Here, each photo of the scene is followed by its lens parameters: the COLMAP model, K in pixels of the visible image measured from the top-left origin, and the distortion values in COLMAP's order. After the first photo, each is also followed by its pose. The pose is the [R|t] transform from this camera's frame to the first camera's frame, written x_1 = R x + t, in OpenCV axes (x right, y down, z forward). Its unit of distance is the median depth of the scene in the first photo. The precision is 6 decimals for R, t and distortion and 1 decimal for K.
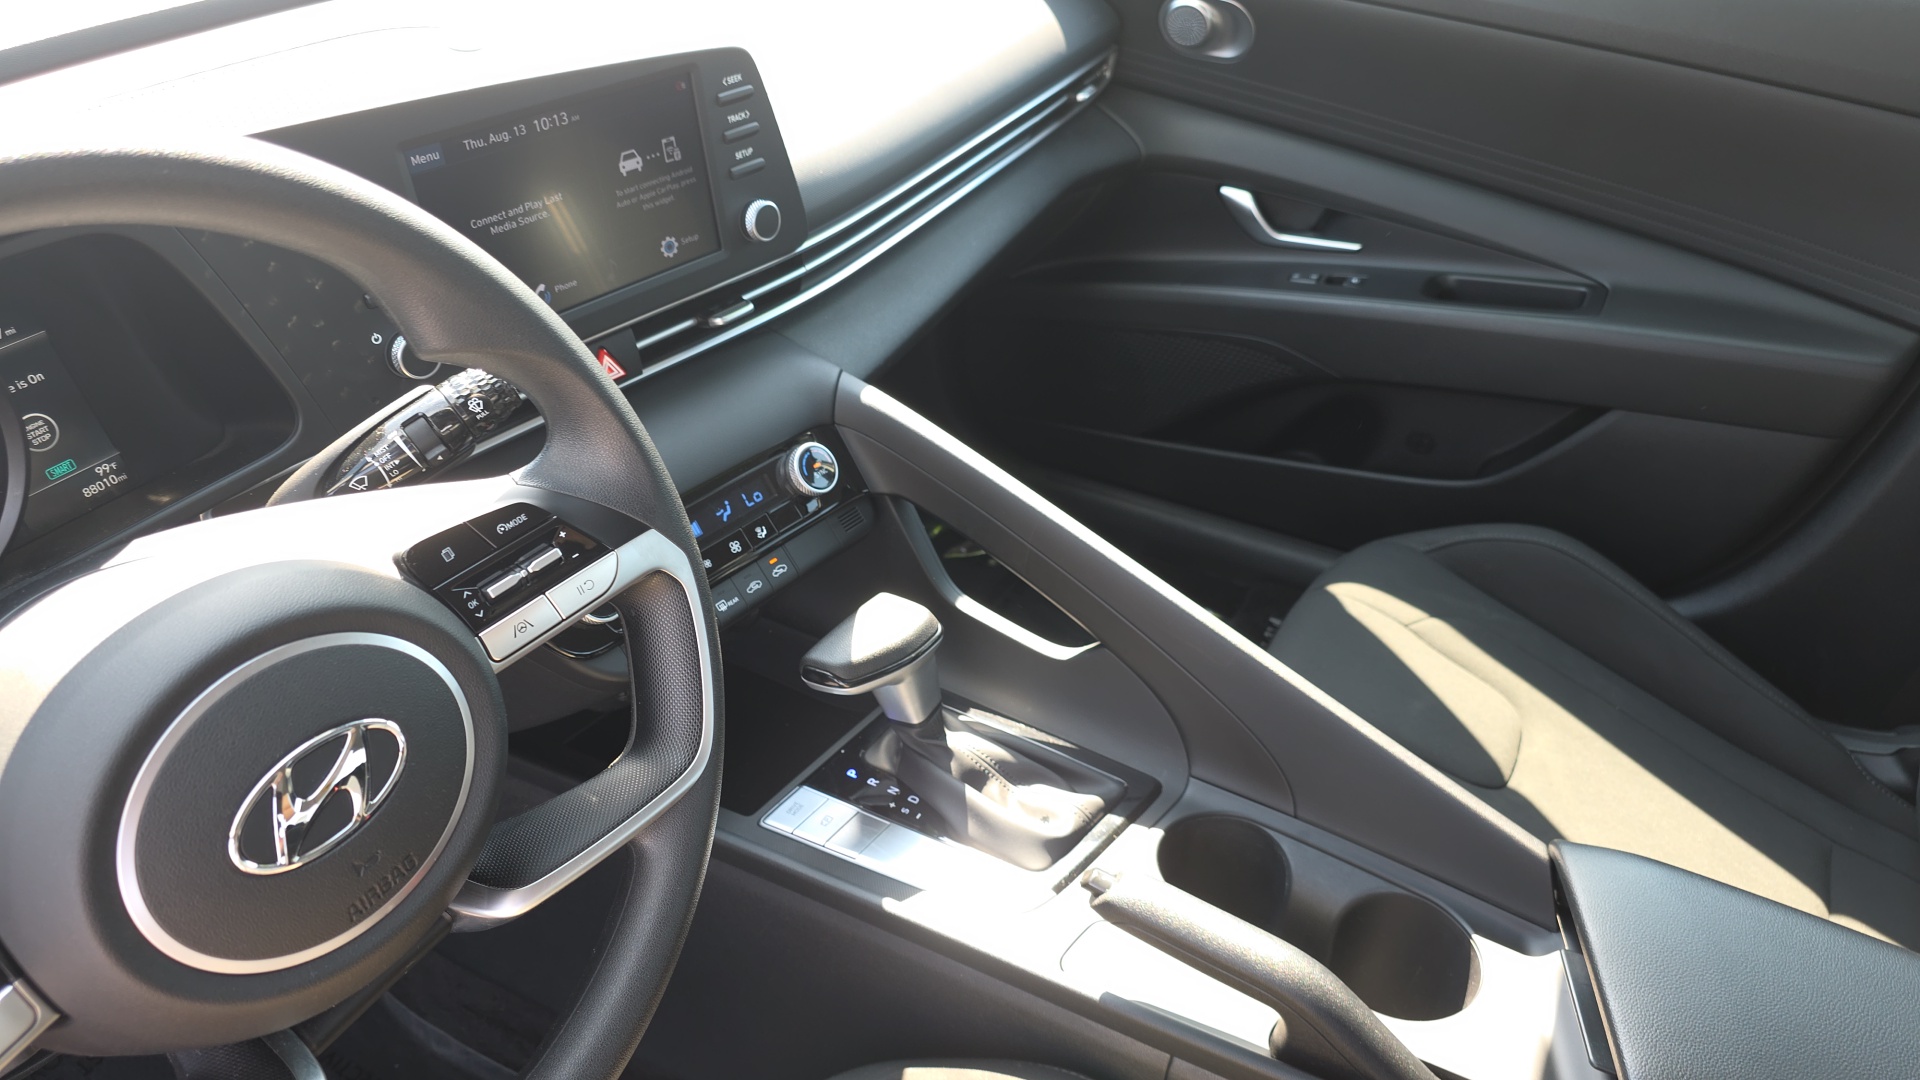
lens RADIAL K [[1346.1, 0, 954.7], [0, 1346.1, 553.4], [0, 0, 1]] dist [0.042599, -0.041570]
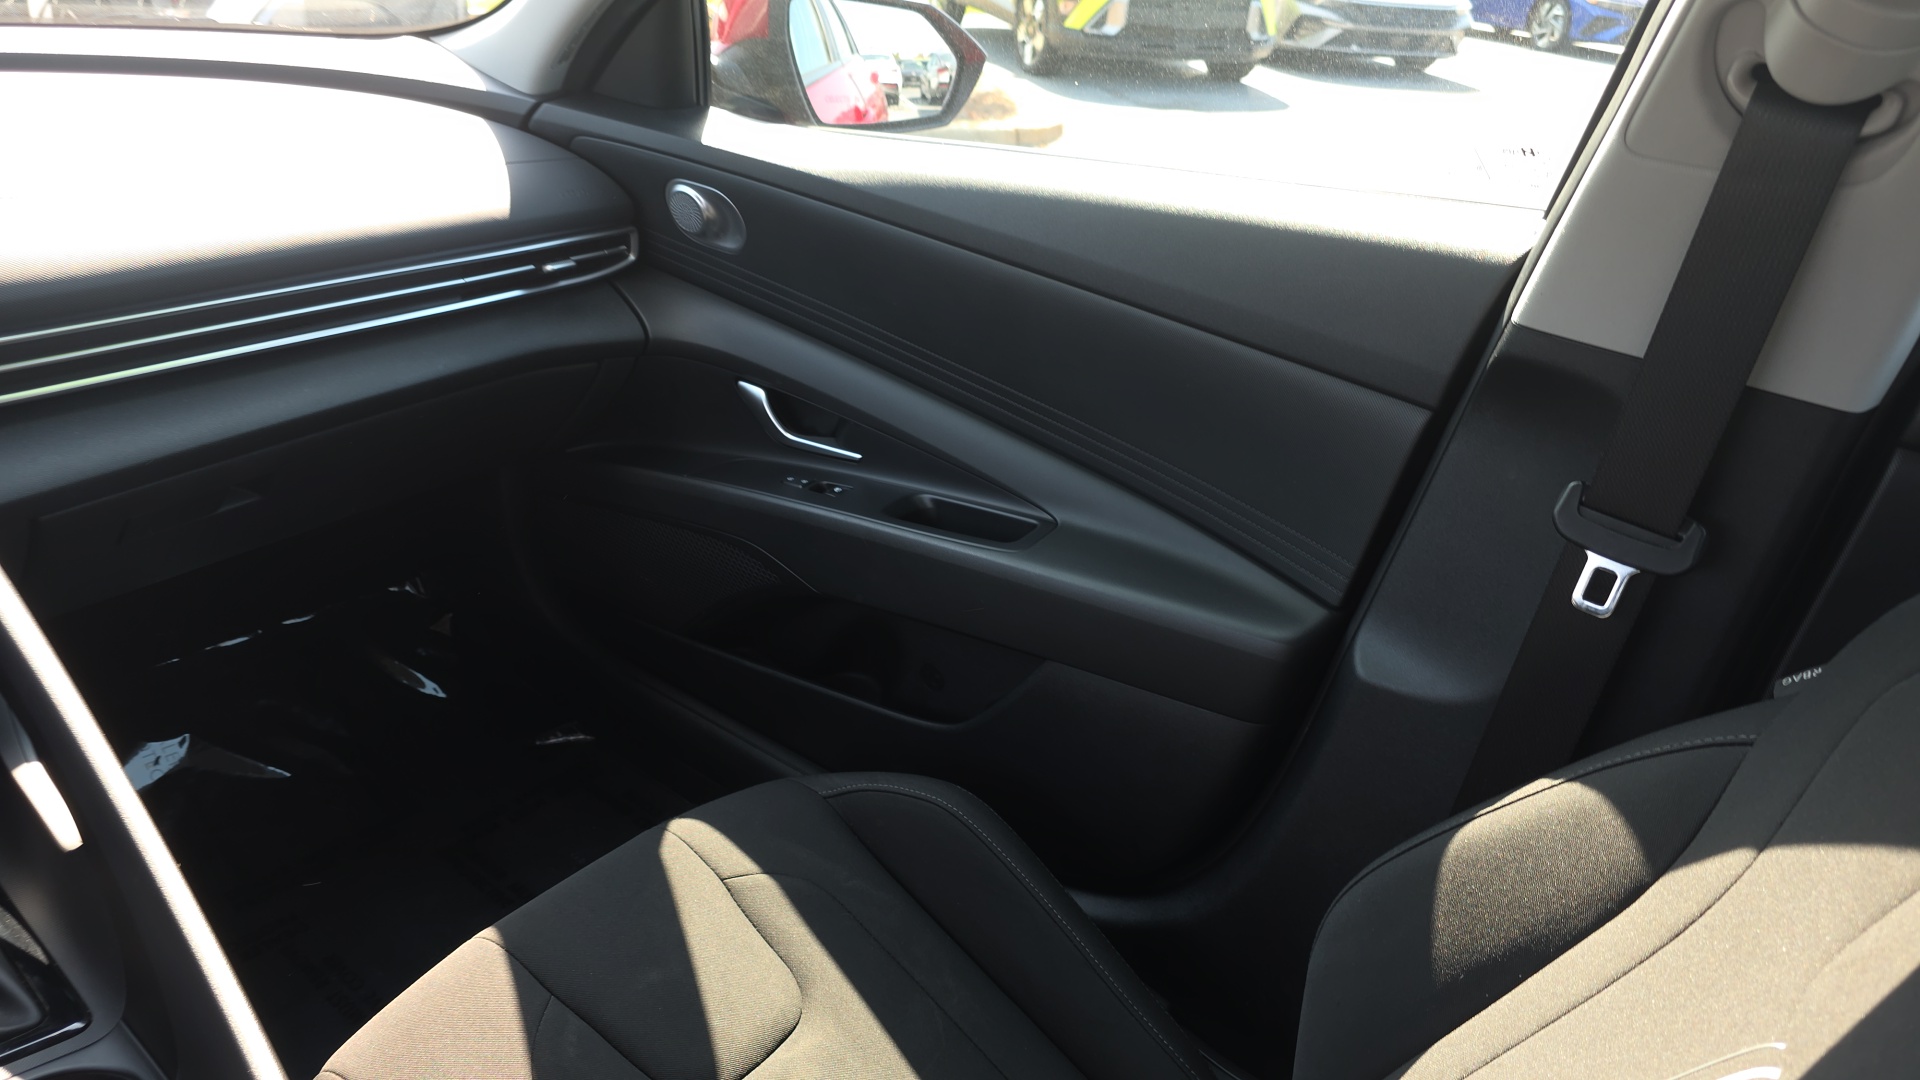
lens RADIAL K [[1313.5, 0, 960.0], [0, 1313.5, 540.0], [0, 0, 1]] dist [0.039807, -0.038198]
pose [[0.985788, 0.111593, -0.125578, 0.810982], [-0.132137, 0.976651, -0.169389, -0.049147], [0.103743, 0.183576, 0.977516, 0.245705]]
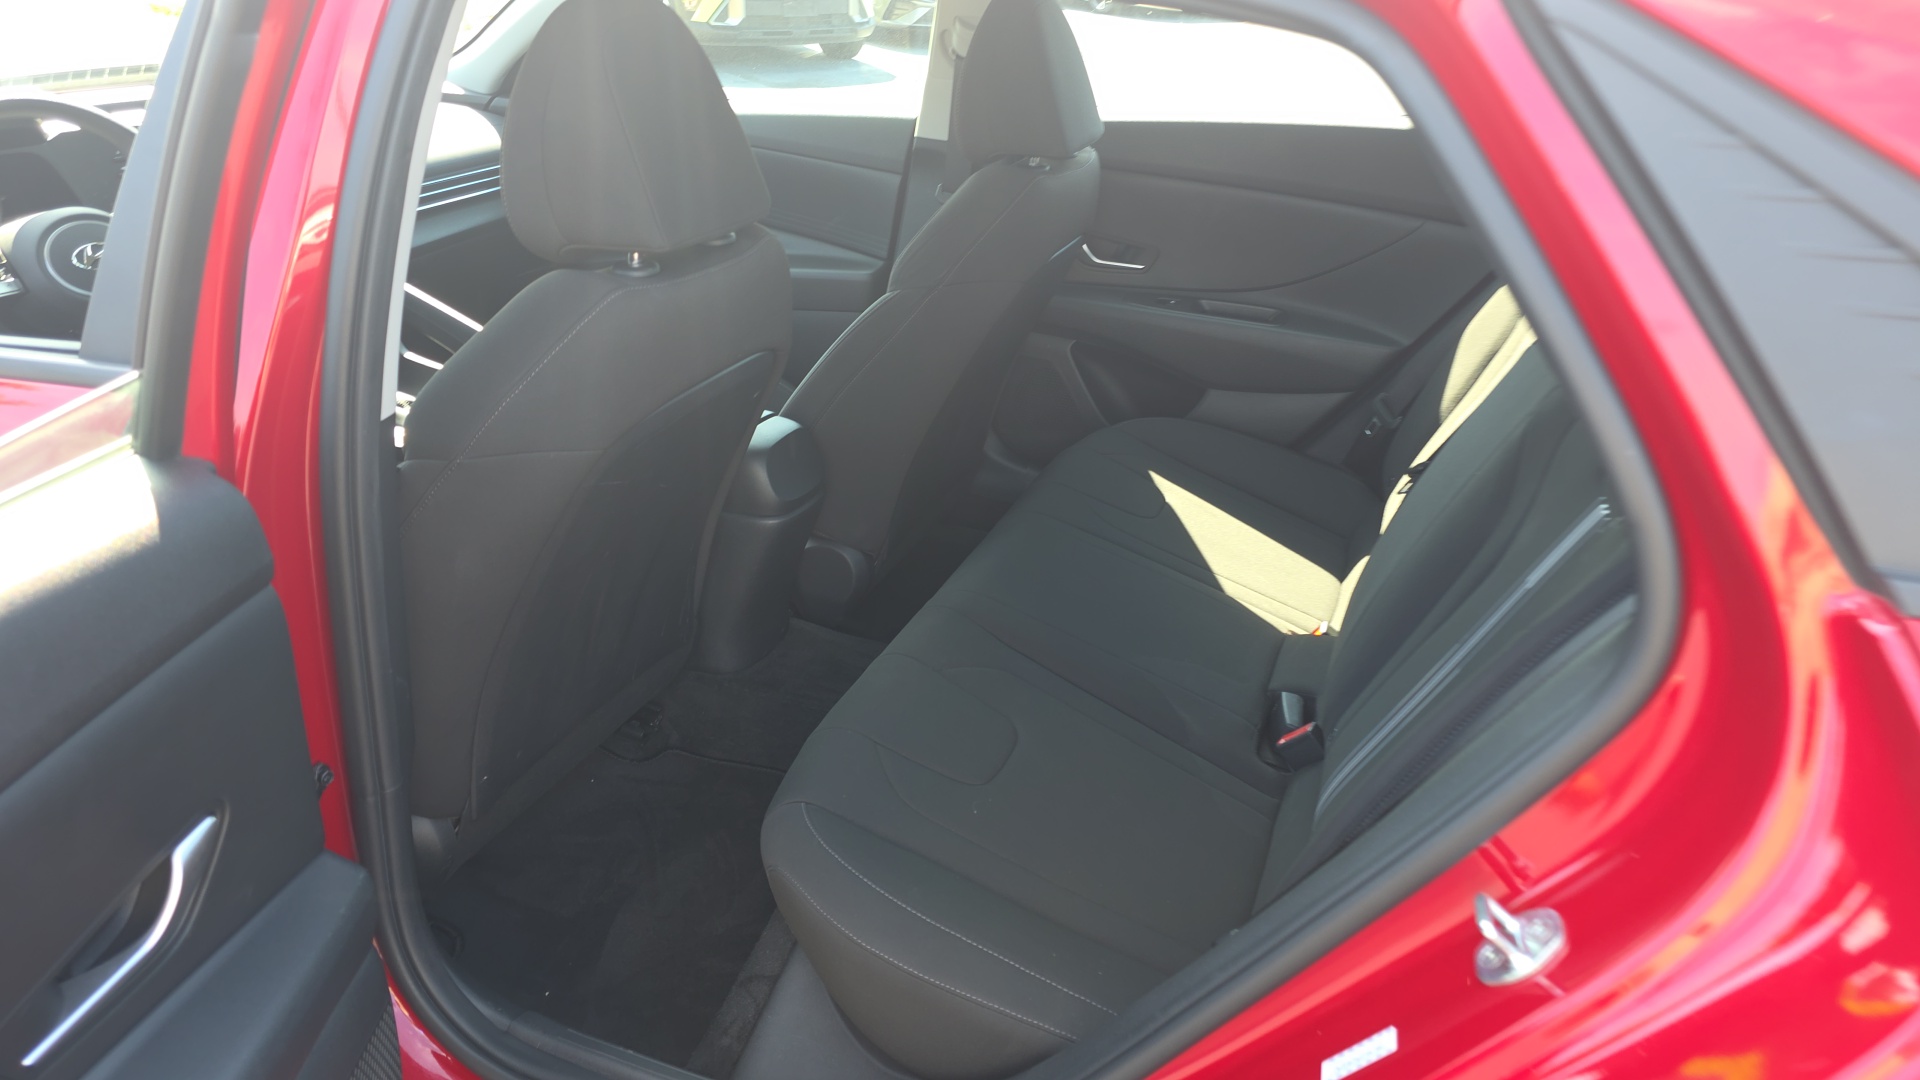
lens RADIAL K [[1311.1, 0, 954.2], [0, 1311.1, 543.0], [0, 0, 1]] dist [0.072702, -0.081155]
pose [[0.994133, -0.044798, 0.098447, 0.821851], [0.060675, 0.984472, -0.164721, 0.953284], [-0.089539, 0.169728, 0.981415, -1.531145]]
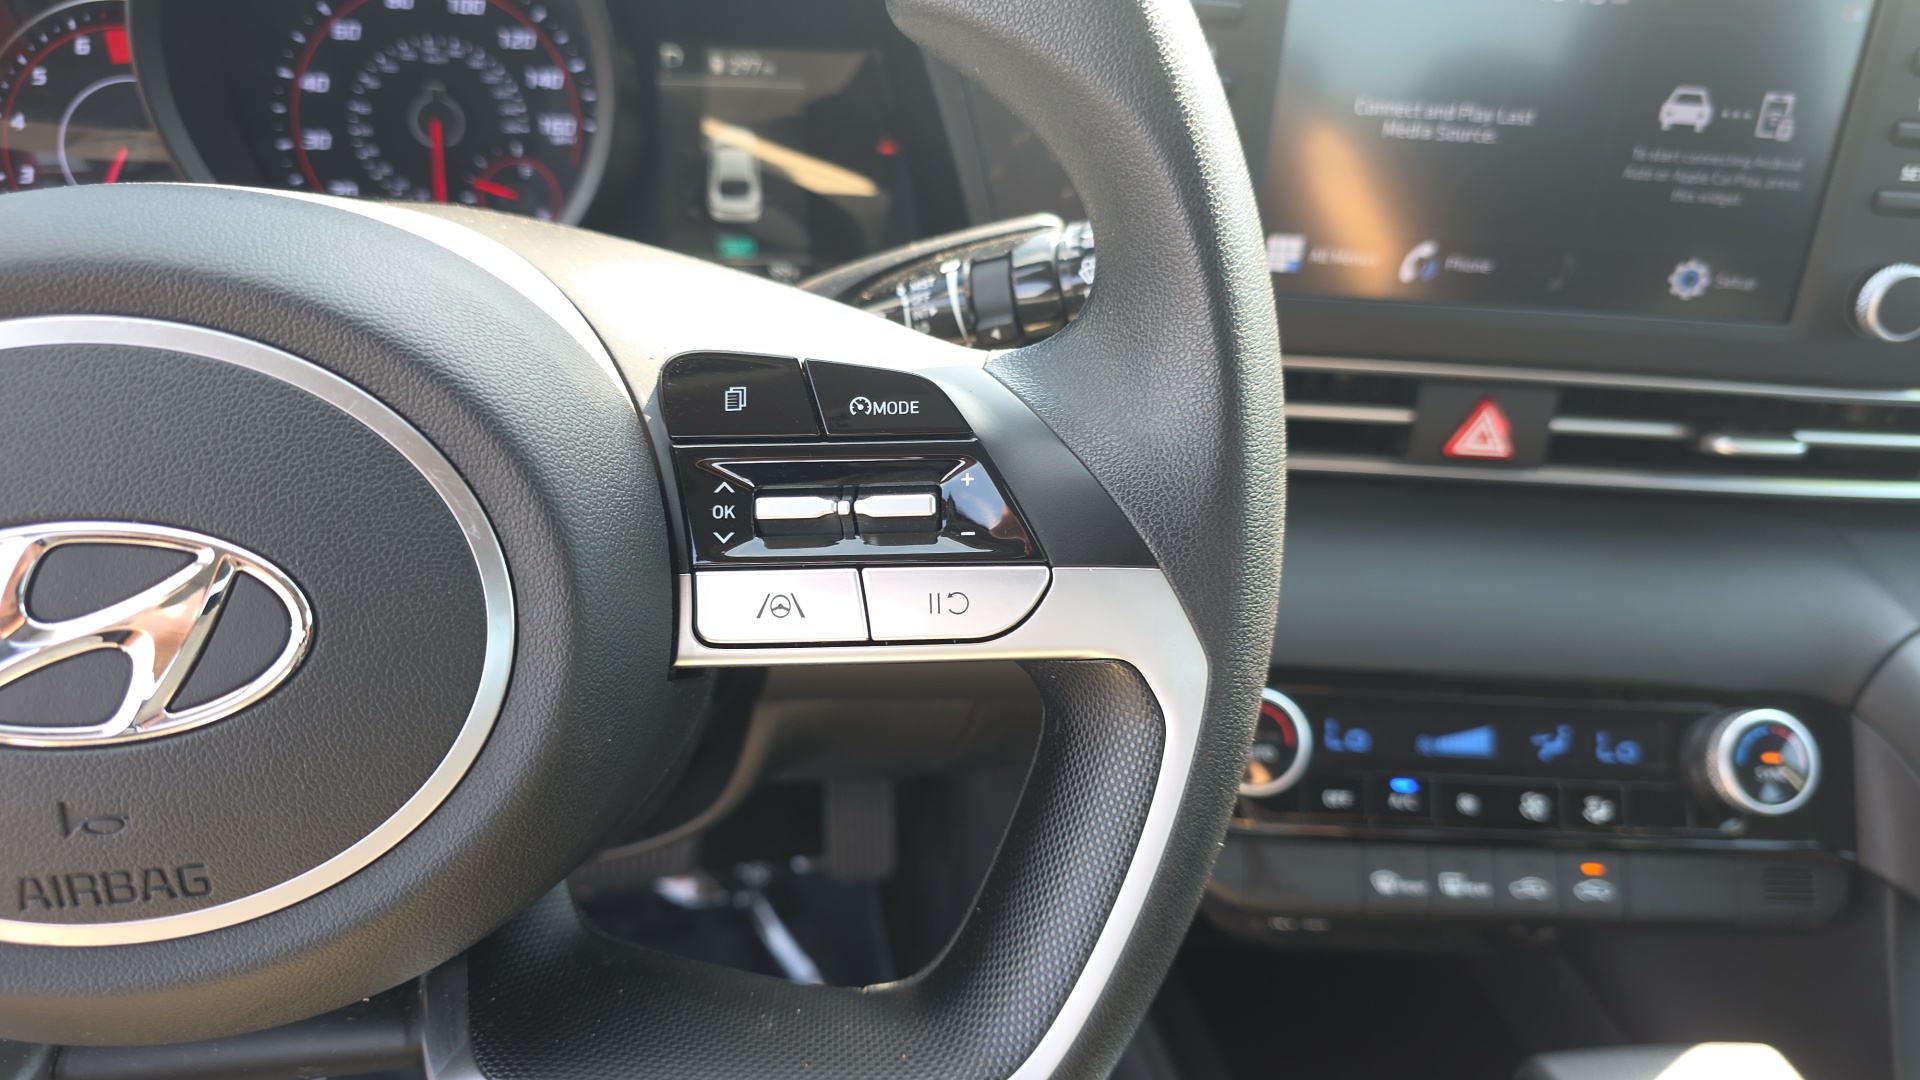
lens RADIAL K [[1336.4, 0, 939.2], [0, 1336.4, 546.5], [0, 0, 1]] dist [0.039618, -0.072452]
pose [[0.633020, 0.398824, -0.663494, 0.005943], [-0.488953, 0.870463, 0.056736, -0.009888], [0.600175, 0.288503, 0.746027, 0.432307]]
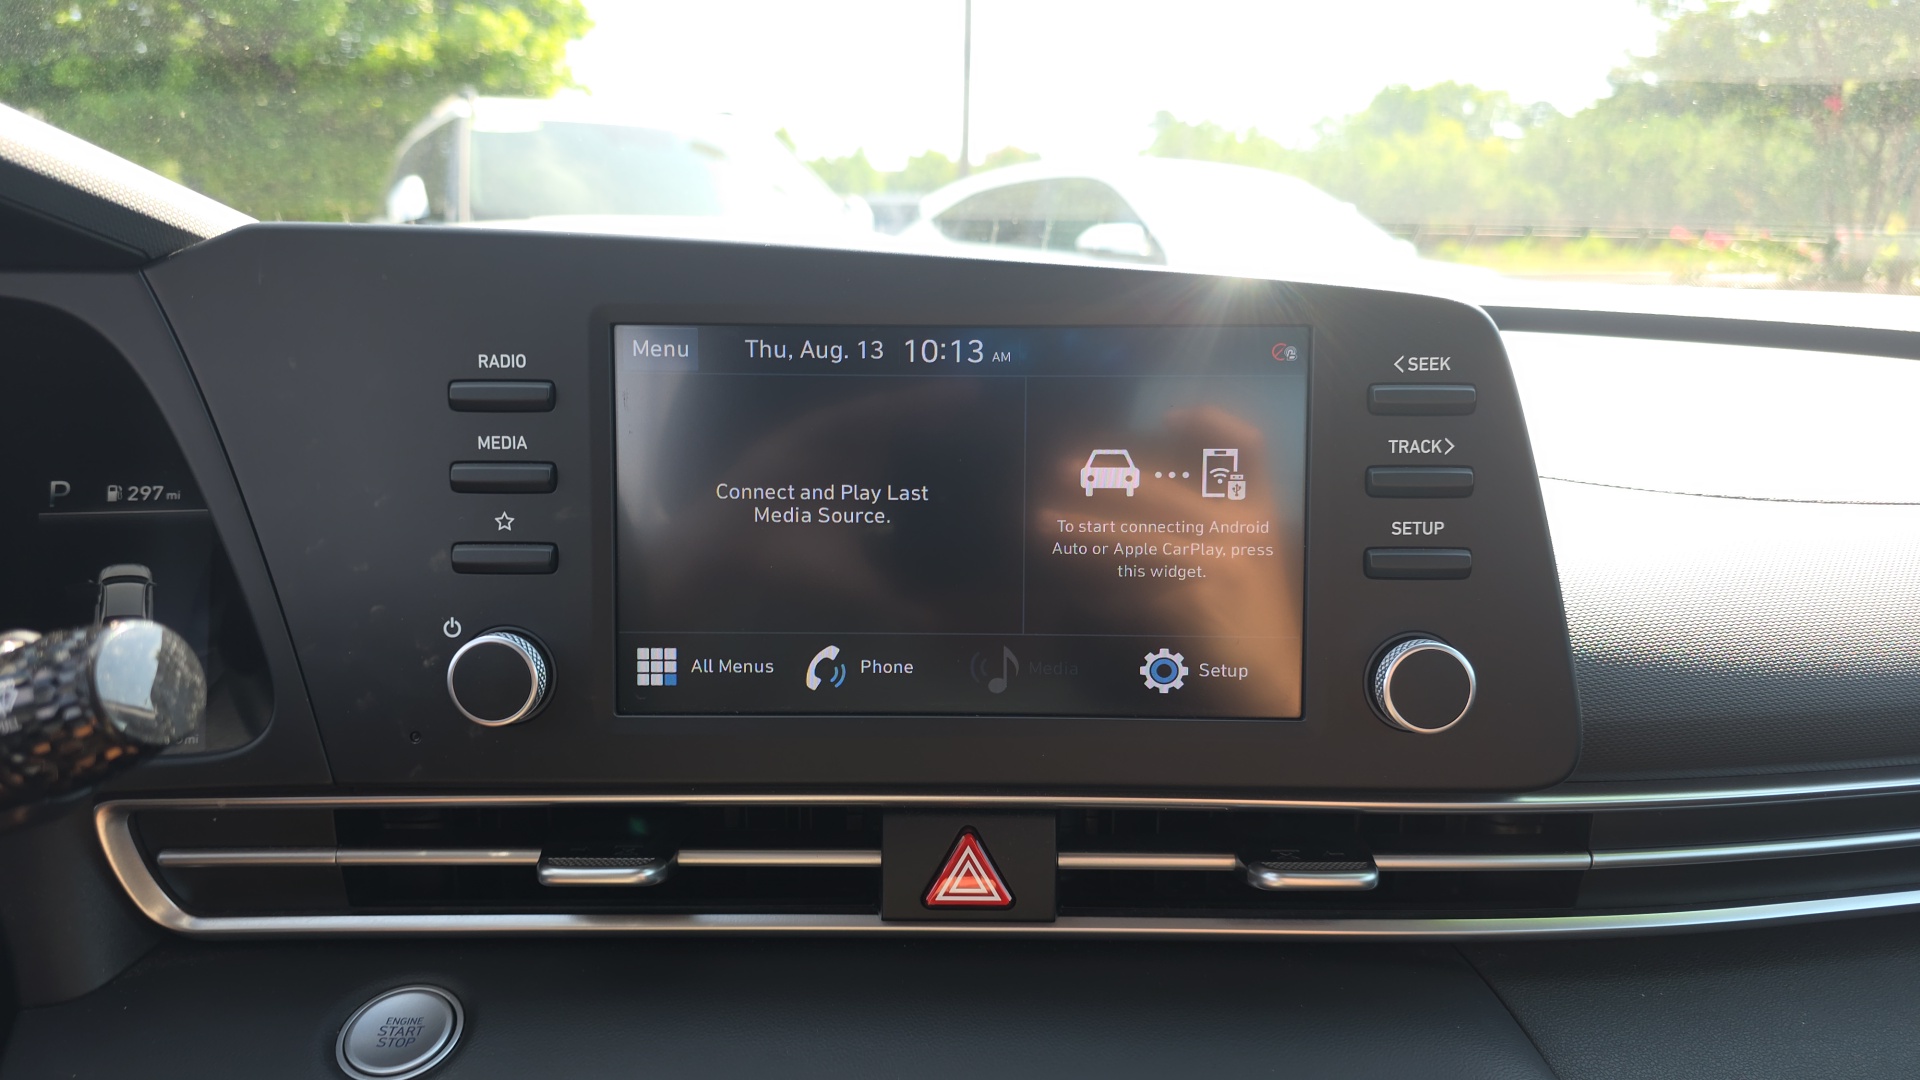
lens RADIAL K [[1296.2, 0, 934.9], [0, 1296.2, 528.5], [0, 0, 1]] dist [0.039172, -0.049813]
pose [[0.620120, 0.122853, -0.774828, 0.073642], [-0.447502, 0.866611, -0.220745, -0.138776], [0.644355, 0.483625, 0.592380, 0.674072]]
